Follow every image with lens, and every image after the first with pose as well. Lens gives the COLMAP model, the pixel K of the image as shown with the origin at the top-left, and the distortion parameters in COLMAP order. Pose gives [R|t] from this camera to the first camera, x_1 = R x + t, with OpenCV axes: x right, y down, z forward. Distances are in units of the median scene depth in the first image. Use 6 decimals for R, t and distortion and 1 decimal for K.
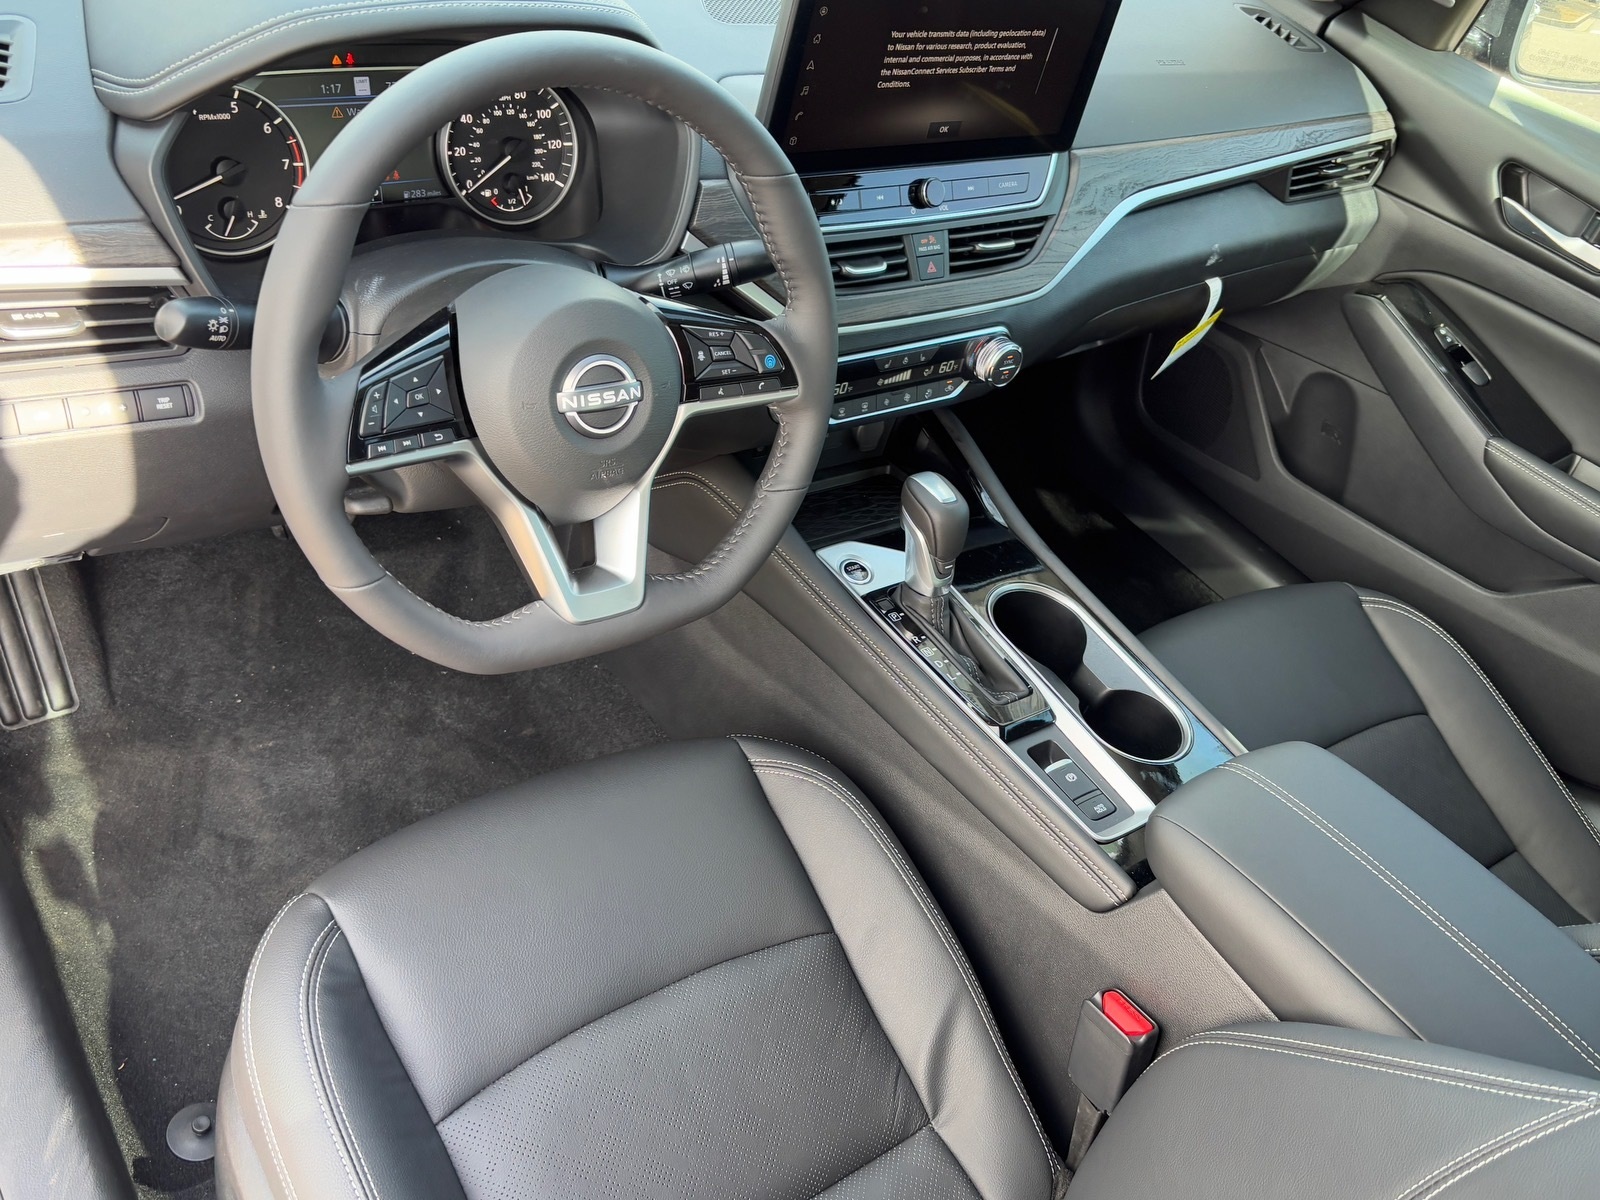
lens RADIAL K [[1430.5, 0, 810.3], [0, 1430.5, 616.8], [0, 0, 1]] dist [0.027471, -0.042560]
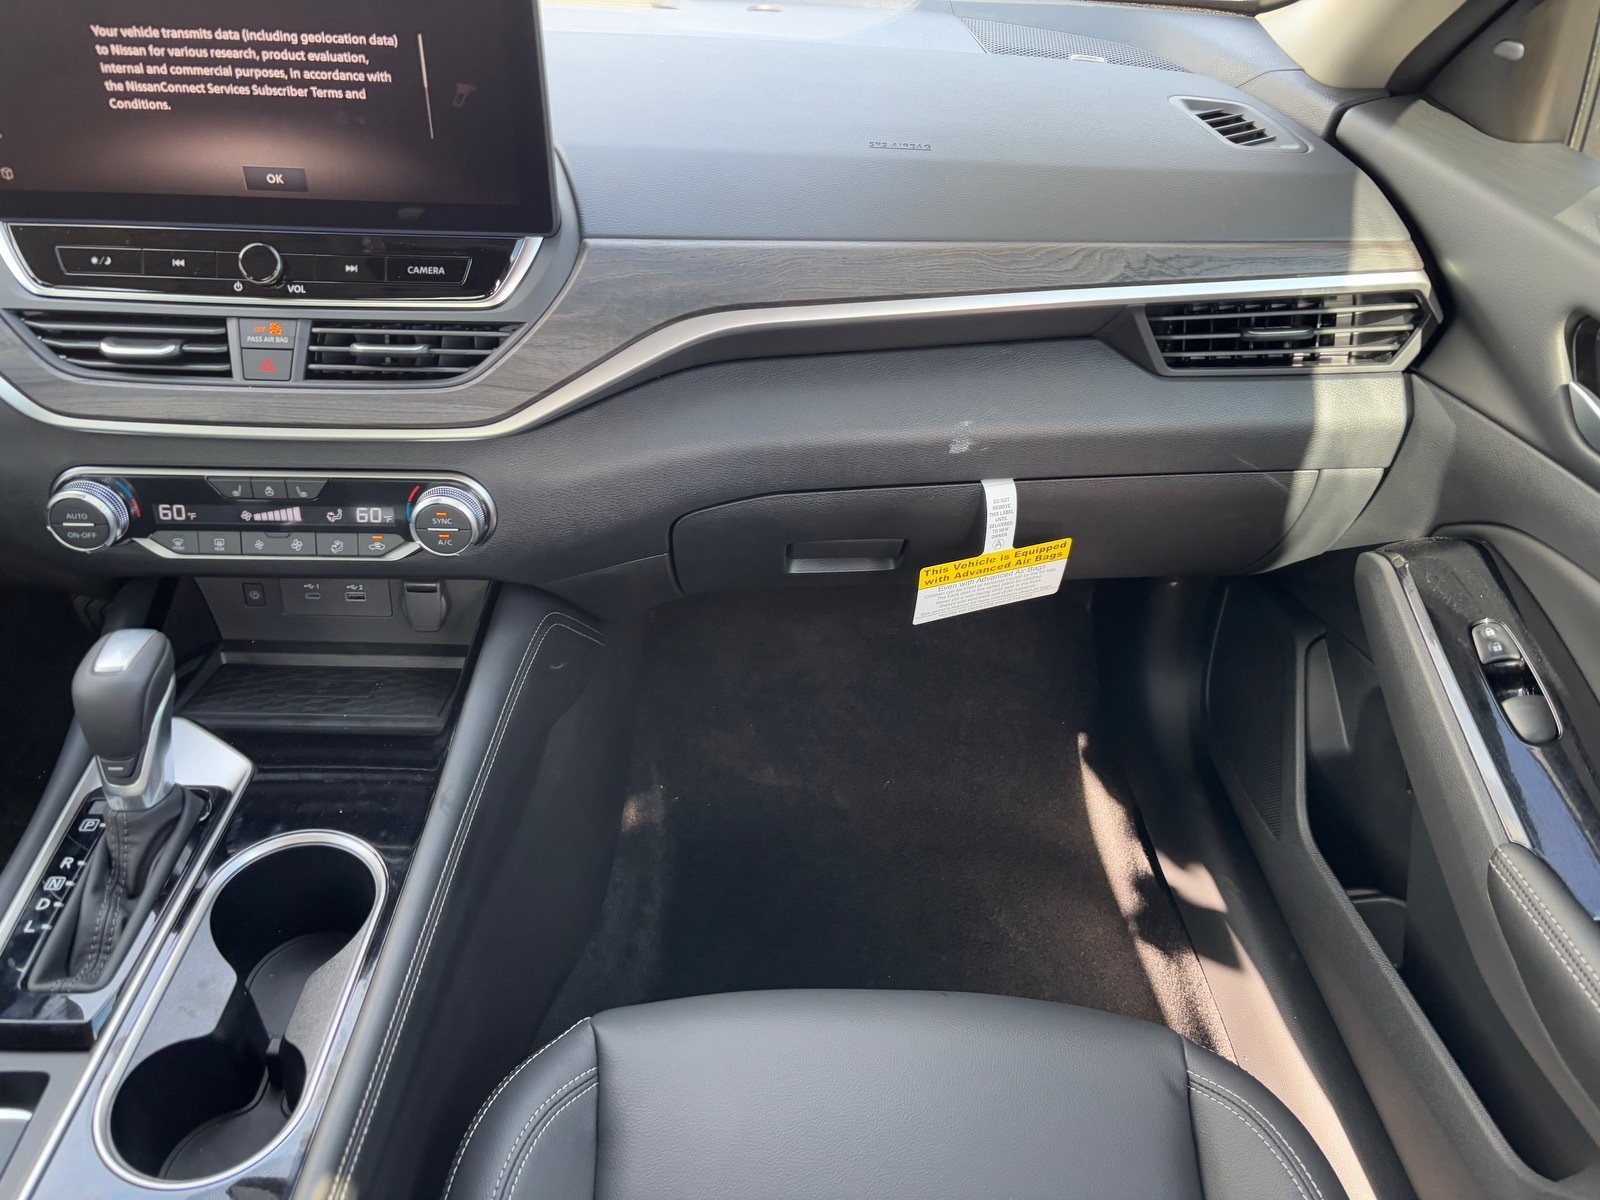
lens RADIAL K [[1223.1, 0, 804.0], [0, 1223.1, 602.4], [0, 0, 1]] dist [0.033921, -0.051808]
pose [[0.803880, 0.145774, -0.576652, 0.725752], [-0.255025, 0.960339, -0.112748, -0.135694], [0.537345, 0.237697, 0.809173, 0.715466]]
